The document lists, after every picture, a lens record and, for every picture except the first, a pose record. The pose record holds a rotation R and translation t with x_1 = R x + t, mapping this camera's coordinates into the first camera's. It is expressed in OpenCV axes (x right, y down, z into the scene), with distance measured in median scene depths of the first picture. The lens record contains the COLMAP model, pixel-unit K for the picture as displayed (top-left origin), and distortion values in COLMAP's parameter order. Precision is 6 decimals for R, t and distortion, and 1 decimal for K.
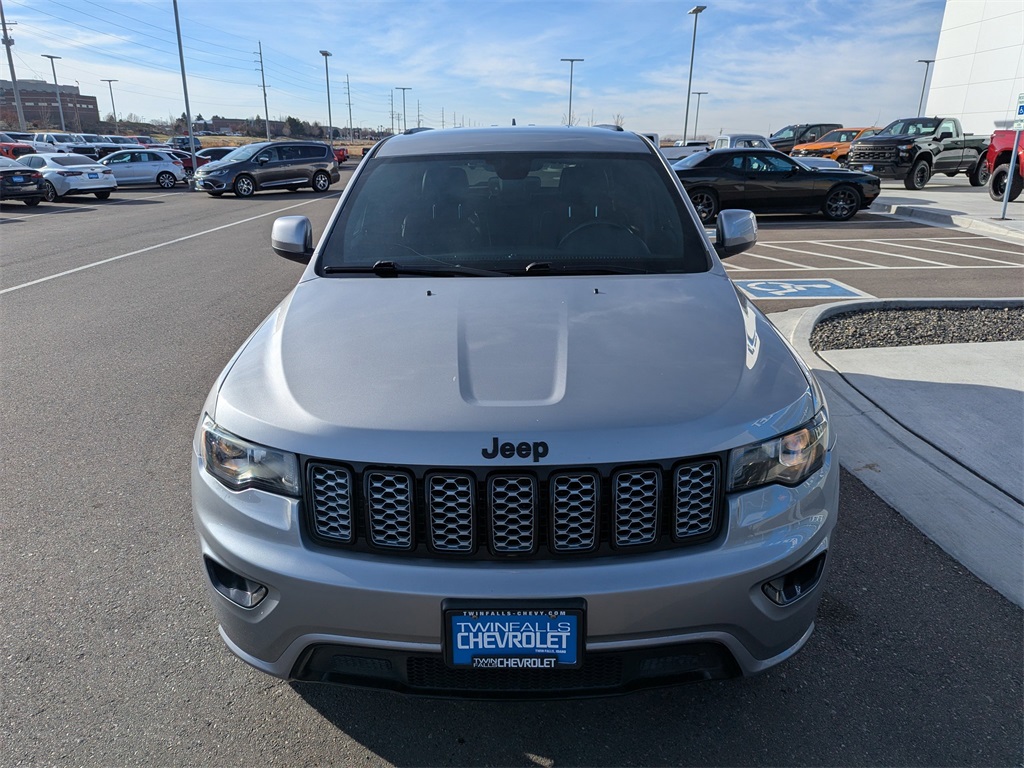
lens RADIAL K [[722.7, 0, 501.6], [0, 722.7, 380.2], [0, 0, 1]] dist [0.021292, -0.007879]
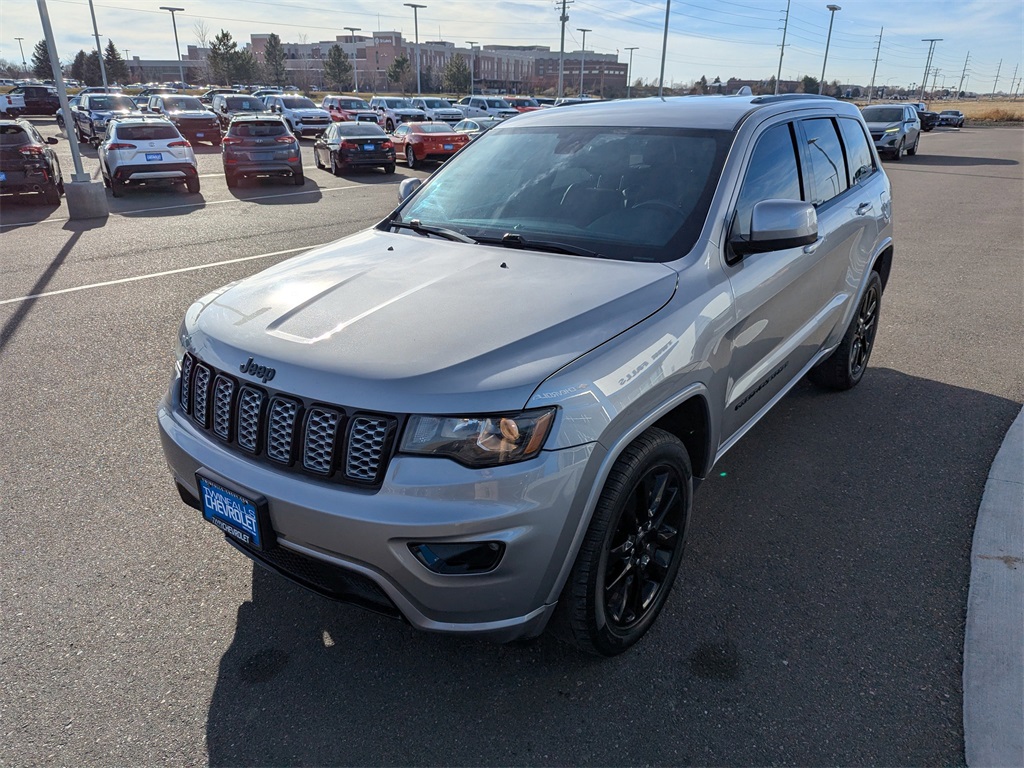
lens RADIAL K [[722.7, 0, 501.6], [0, 722.7, 380.2], [0, 0, 1]] dist [0.021292, -0.007879]
pose [[0.802714, 0.210367, -0.558029, 0.955565], [-0.184420, 0.977416, 0.103184, -0.085526], [0.567133, 0.020085, 0.823381, 0.176695]]
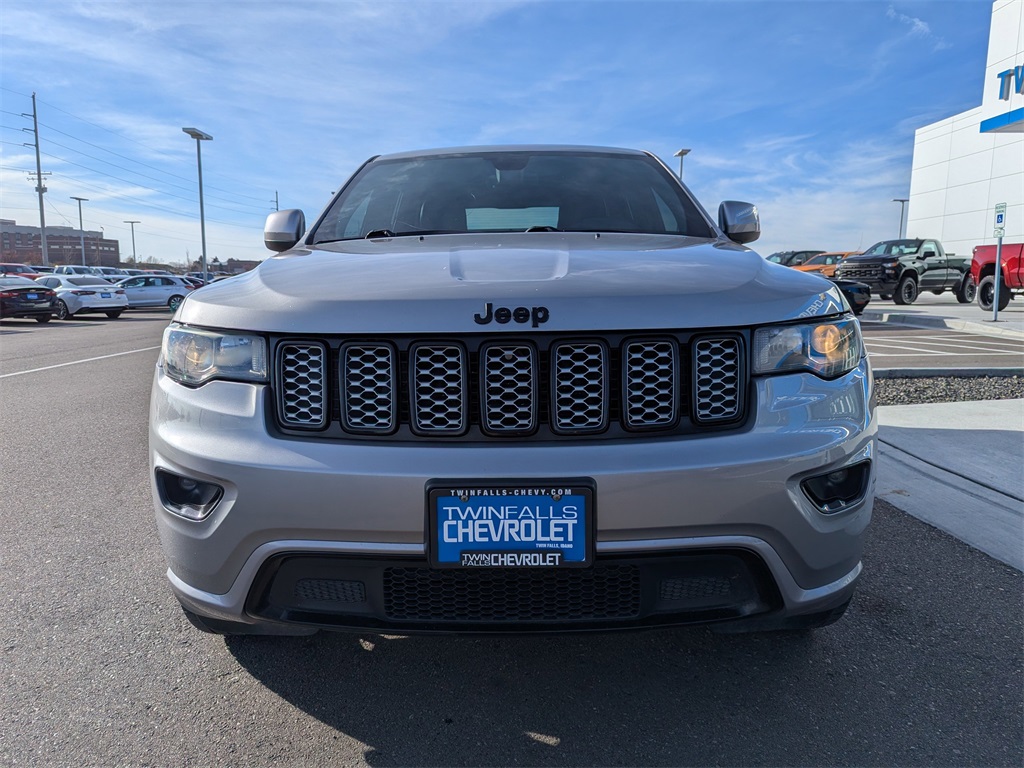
lens RADIAL K [[714.8, 0, 499.0], [0, 714.8, 384.5], [0, 0, 1]] dist [0.062816, -0.058489]
pose [[0.999995, 0.000596, -0.002961, 0.005311], [-0.001103, 0.984697, -0.174269, 0.298441], [0.002811, 0.174271, 0.984694, 0.133190]]
